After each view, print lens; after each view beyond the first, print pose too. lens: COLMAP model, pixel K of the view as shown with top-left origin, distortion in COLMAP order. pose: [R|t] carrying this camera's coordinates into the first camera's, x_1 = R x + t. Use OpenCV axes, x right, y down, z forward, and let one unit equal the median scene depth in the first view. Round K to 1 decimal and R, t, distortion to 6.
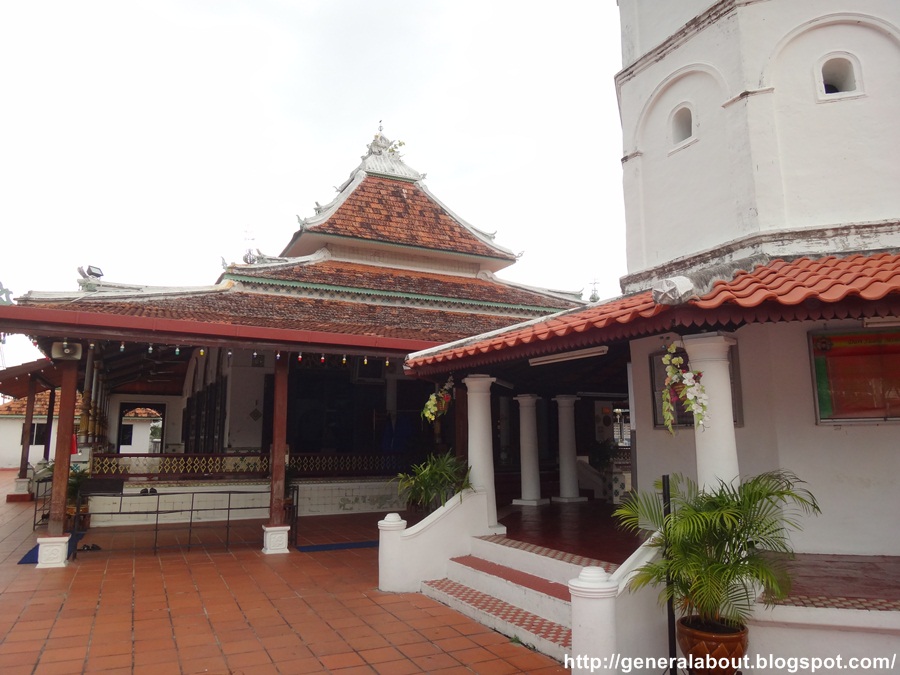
lens RADIAL K [[644.0, 0, 450.0], [0, 644.0, 337.5], [0, 0, 1]] dist [-0.092118, 0.091155]
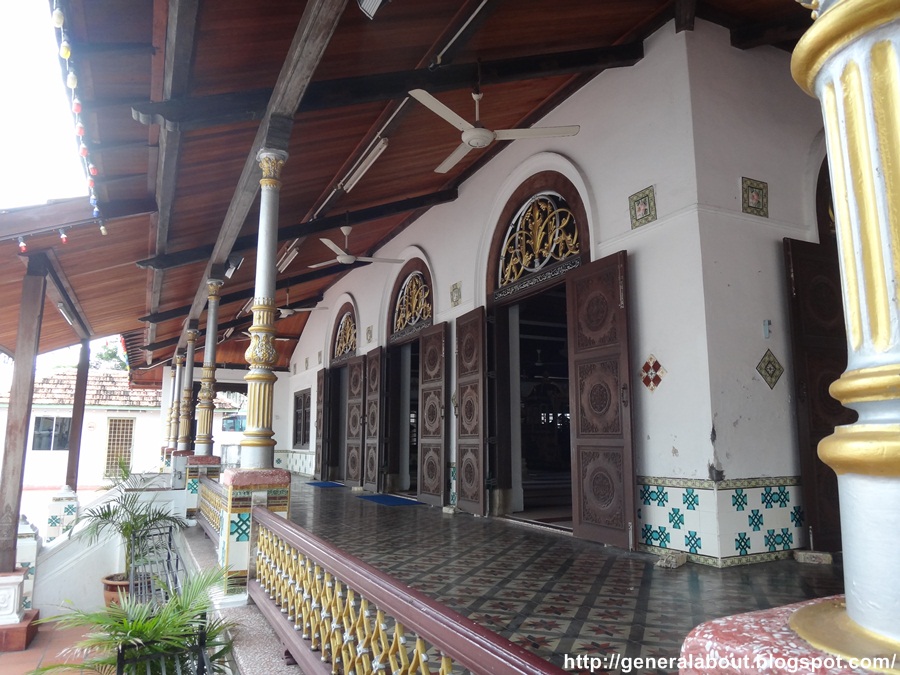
lens RADIAL K [[644.0, 0, 450.0], [0, 644.0, 337.5], [0, 0, 1]] dist [-0.092118, 0.091155]
pose [[0.999636, 0.002930, -0.026815, -0.431396], [-0.003061, 0.999984, -0.004833, 0.103705], [0.026800, 0.004913, 0.999629, 0.667058]]
